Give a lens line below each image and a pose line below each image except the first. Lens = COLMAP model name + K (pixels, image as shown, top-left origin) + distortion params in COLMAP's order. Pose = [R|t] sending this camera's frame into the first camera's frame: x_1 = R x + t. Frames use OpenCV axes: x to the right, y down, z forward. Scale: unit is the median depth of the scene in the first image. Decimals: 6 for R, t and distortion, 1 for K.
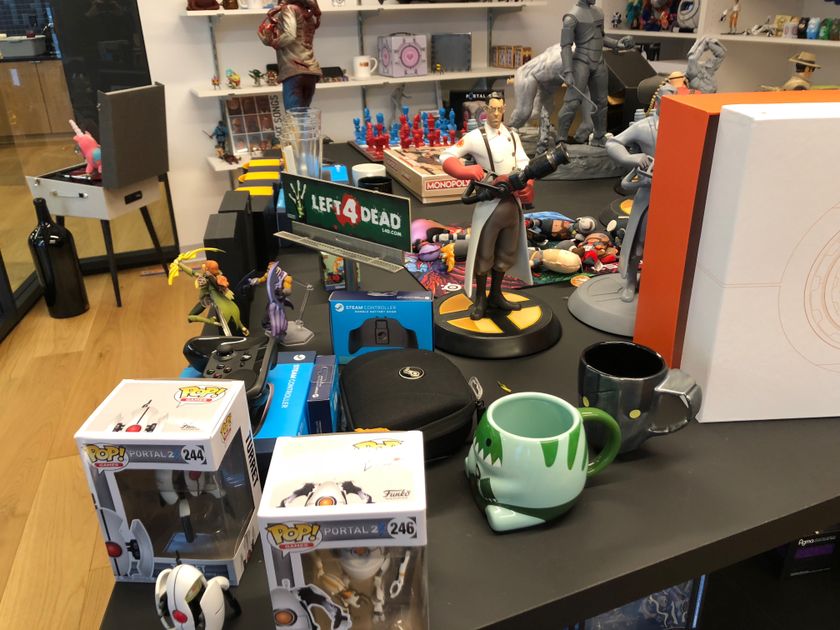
lens RADIAL K [[698.3, 0, 419.9], [0, 698.3, 314.8], [0, 0, 1]] dist [0.003164, -0.000039]
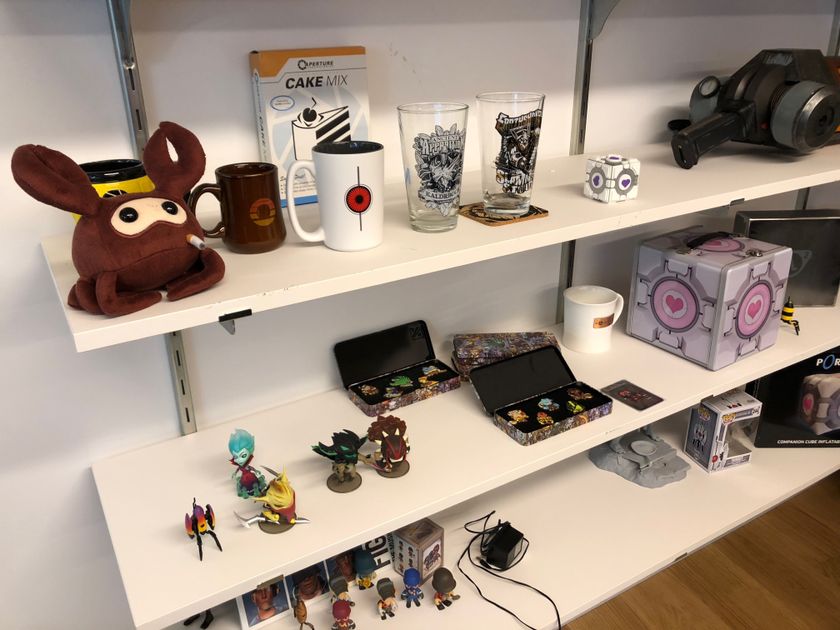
lens RADIAL K [[698.3, 0, 421.1], [0, 698.3, 315.1], [0, 0, 1]] dist [0.003164, -0.000039]
pose [[0.988156, -0.064670, 0.139160, -0.226628], [0.069932, 0.996997, -0.033259, -0.367587], [-0.136591, 0.042596, 0.989711, 0.680599]]
